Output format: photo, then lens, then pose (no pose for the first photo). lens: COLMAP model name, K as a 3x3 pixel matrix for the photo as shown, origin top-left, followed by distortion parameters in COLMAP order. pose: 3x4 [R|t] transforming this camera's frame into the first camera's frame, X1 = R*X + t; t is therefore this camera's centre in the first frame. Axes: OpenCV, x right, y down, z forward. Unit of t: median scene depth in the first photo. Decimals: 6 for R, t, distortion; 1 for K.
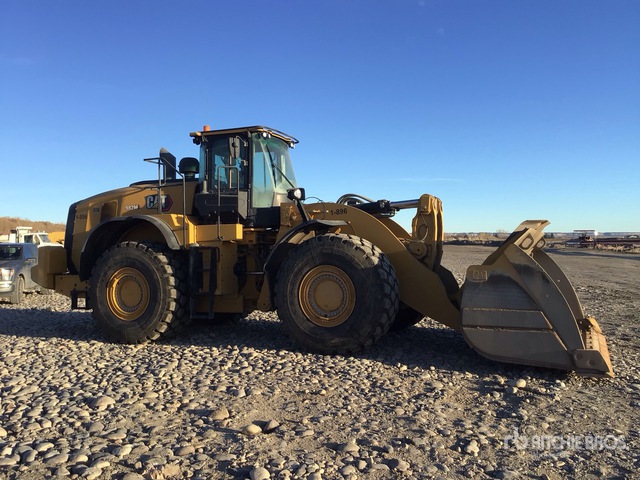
lens RADIAL K [[527.5, 0, 320.0], [0, 527.5, 240.0], [0, 0, 1]] dist [-0.015110, -0.005165]
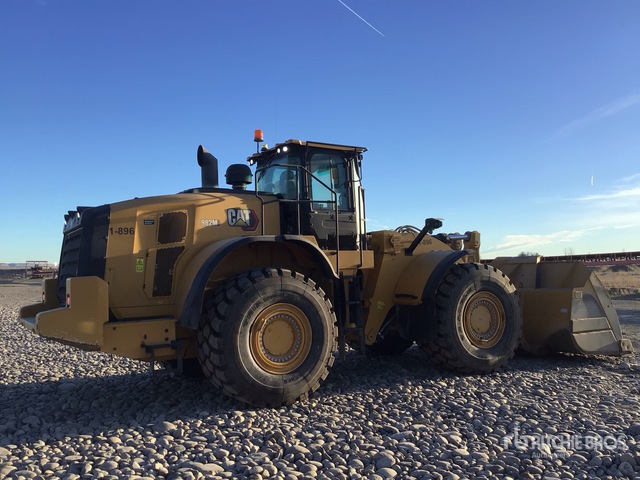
lens RADIAL K [[527.5, 0, 320.0], [0, 527.5, 240.0], [0, 0, 1]] dist [-0.015110, -0.005165]
pose [[0.667241, 0.044258, 0.743526, -0.803574], [-0.005088, 0.998481, -0.054869, 0.001856], [-0.744824, 0.032828, 0.666452, 0.400014]]
